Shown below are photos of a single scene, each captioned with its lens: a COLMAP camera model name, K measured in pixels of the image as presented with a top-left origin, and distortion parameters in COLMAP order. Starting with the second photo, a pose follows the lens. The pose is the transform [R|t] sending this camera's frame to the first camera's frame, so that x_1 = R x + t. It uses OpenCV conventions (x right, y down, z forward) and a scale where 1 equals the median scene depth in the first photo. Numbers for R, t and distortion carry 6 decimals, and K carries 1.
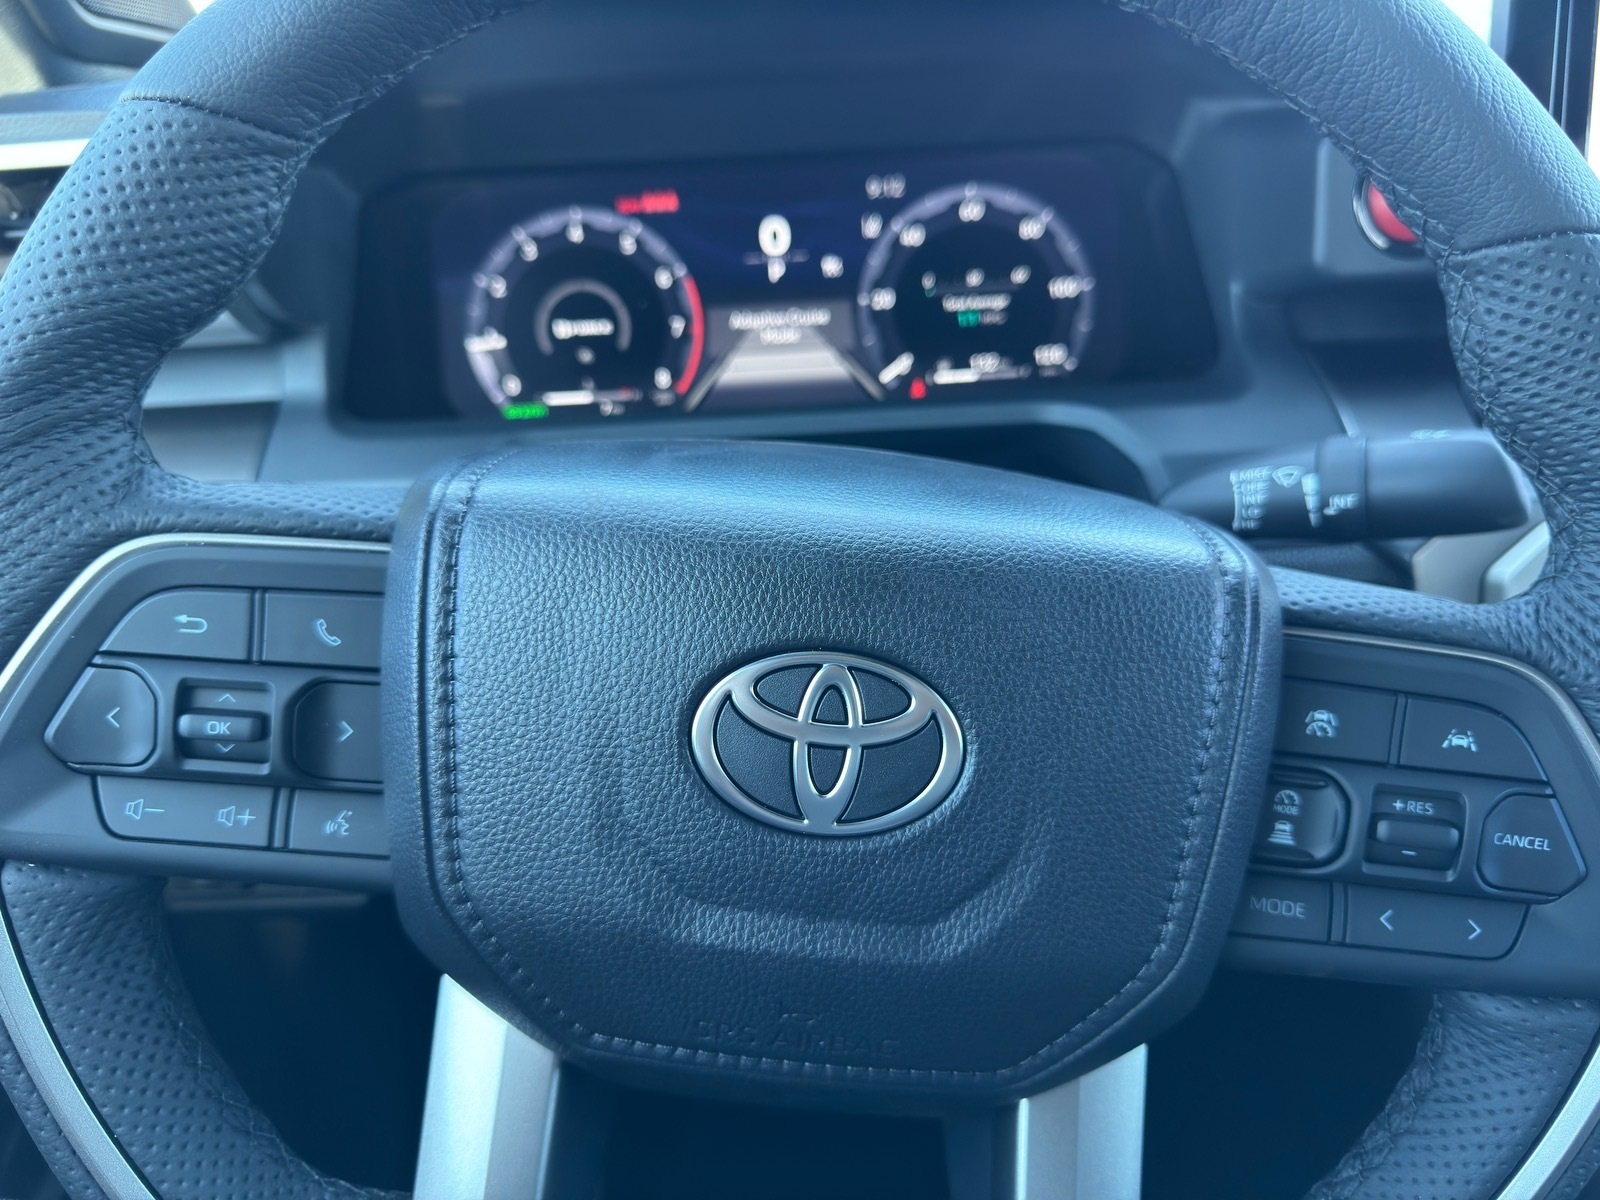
lens RADIAL K [[1219.5, 0, 783.6], [0, 1219.5, 621.3], [0, 0, 1]] dist [0.019837, -0.036911]
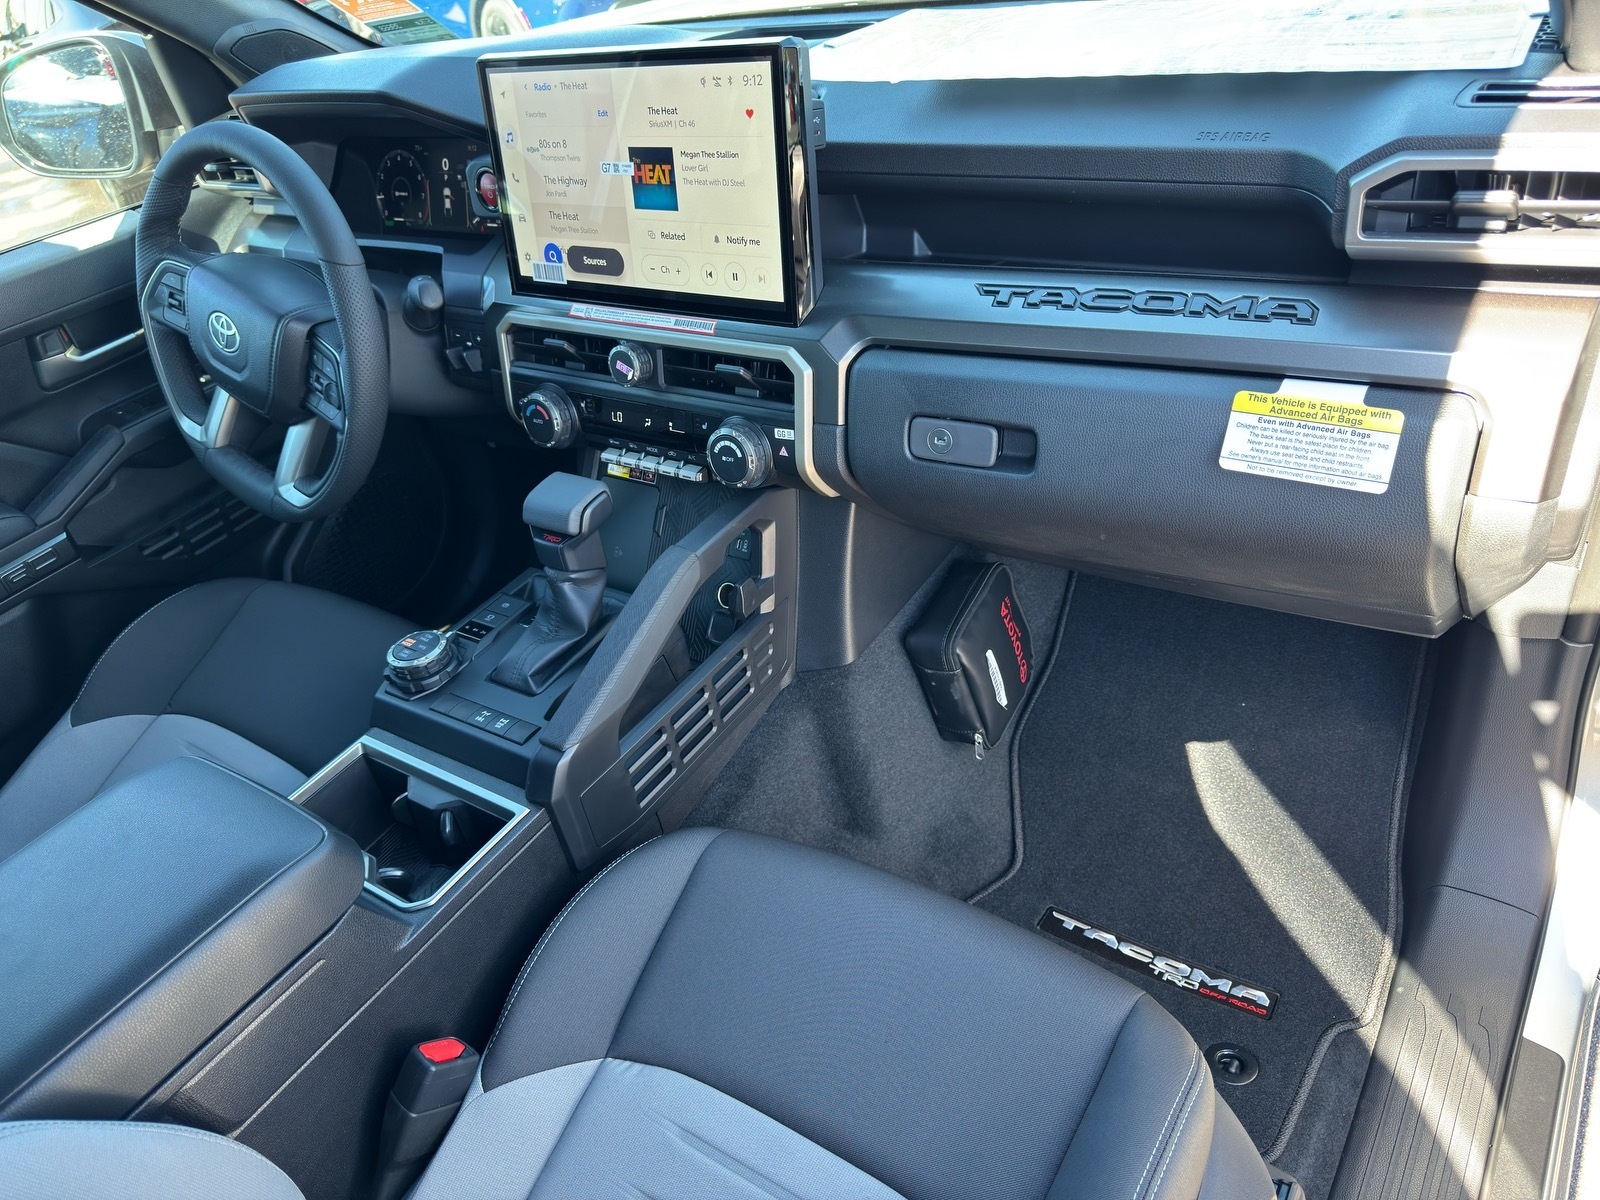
lens RADIAL K [[1154.4, 0, 769.8], [0, 1154.4, 584.0], [0, 0, 1]] dist [0.044623, -0.057623]
pose [[0.791206, 0.269753, -0.548841, 4.191064], [-0.122585, 0.949201, 0.289811, -0.508066], [0.599138, -0.162021, 0.784081, -1.372604]]
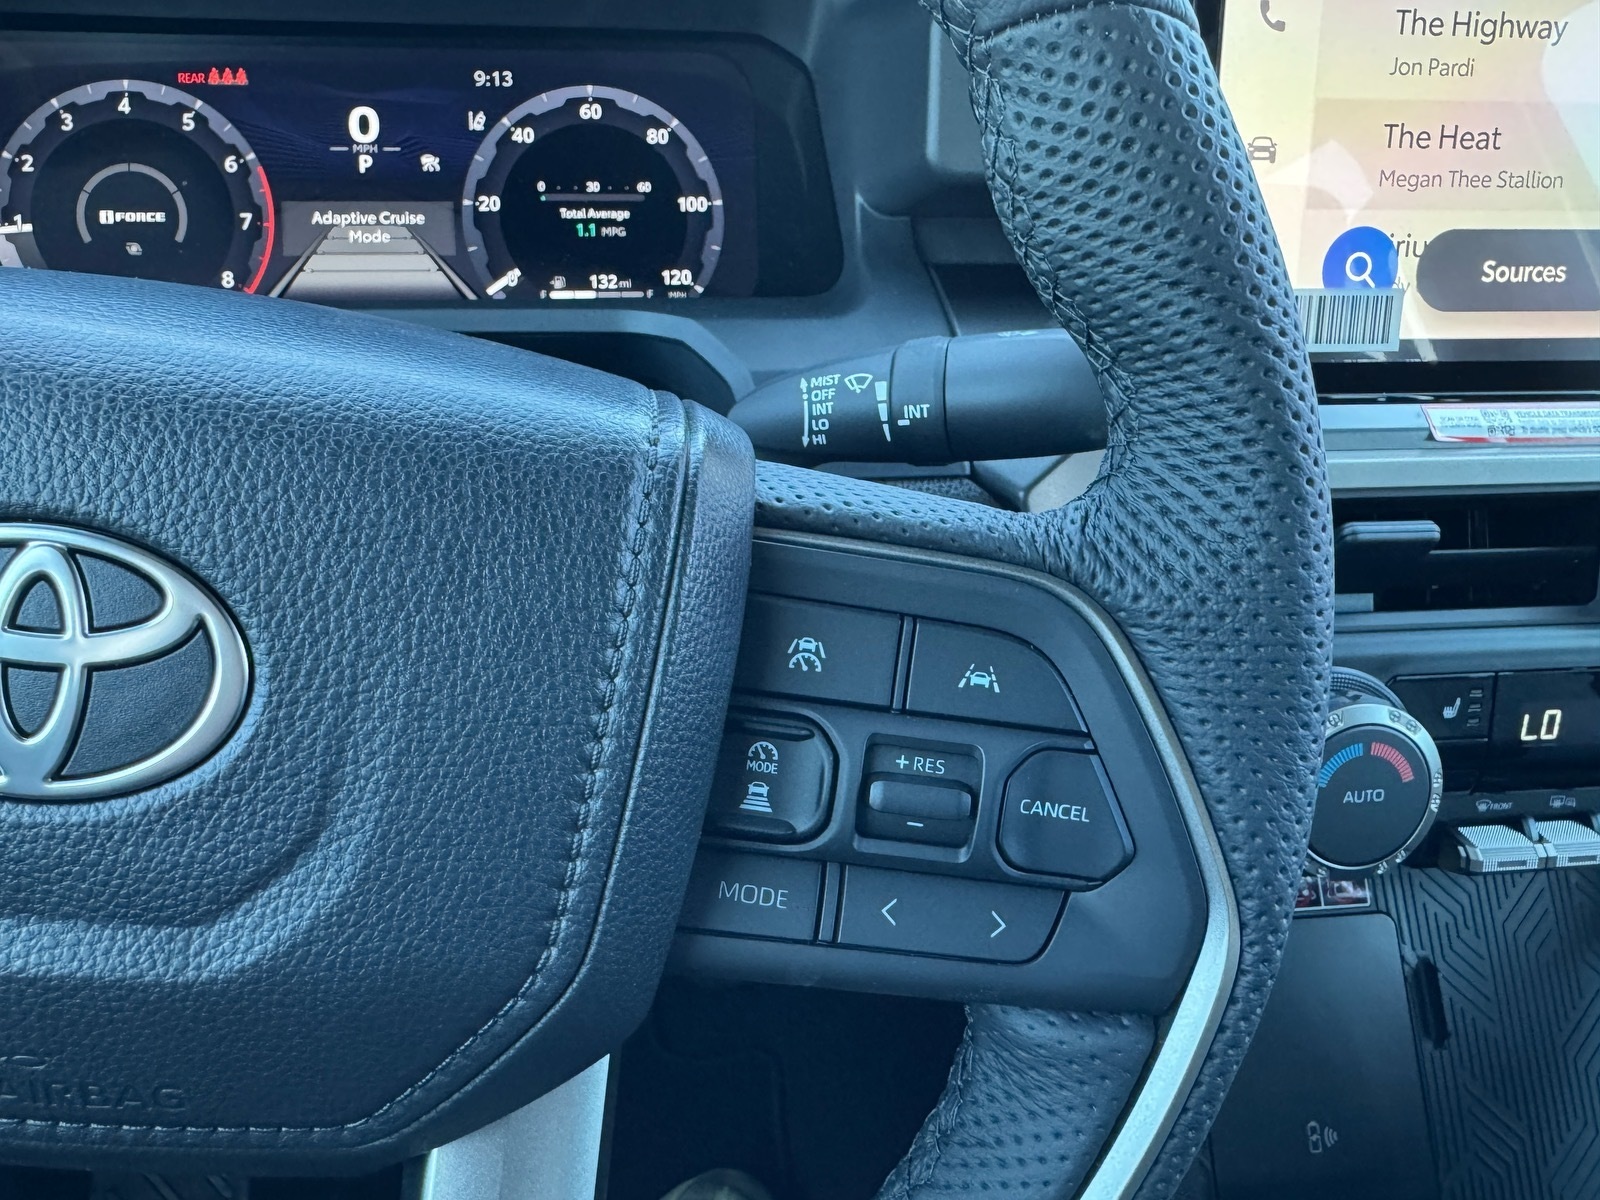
lens RADIAL K [[1154.4, 0, 708.7], [0, 1154.4, 603.6], [0, 0, 1]] dist [0.044623, -0.057623]
pose [[0.994564, 0.021704, 0.101836, 0.305768], [-0.020573, 0.999715, -0.012139, 0.062270], [-0.102071, 0.009978, 0.994727, 0.287251]]
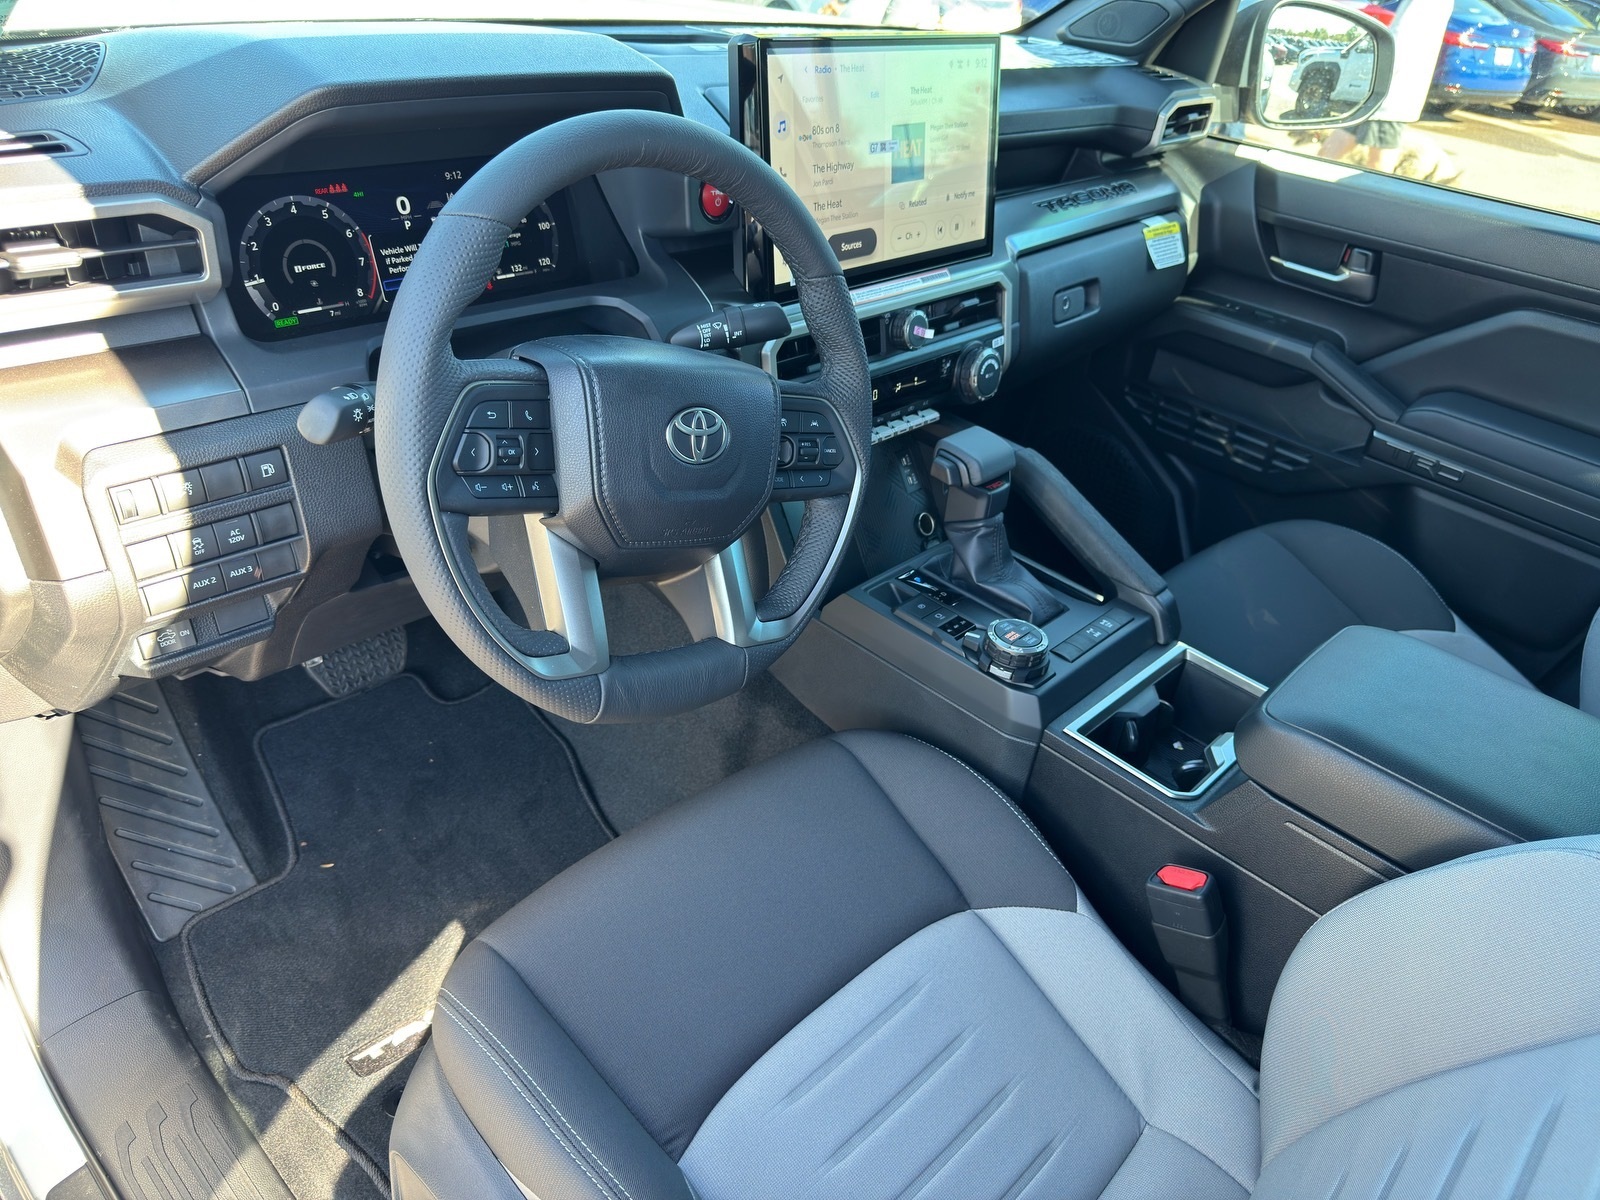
lens RADIAL K [[1154.4, 0, 785.1], [0, 1154.4, 592.6], [0, 0, 1]] dist [0.044623, -0.057623]
pose [[0.697408, -0.269945, 0.663891, -1.699754], [0.152288, 0.961014, 0.230783, -0.151440], [-0.700307, -0.059848, 0.711328, -1.186738]]
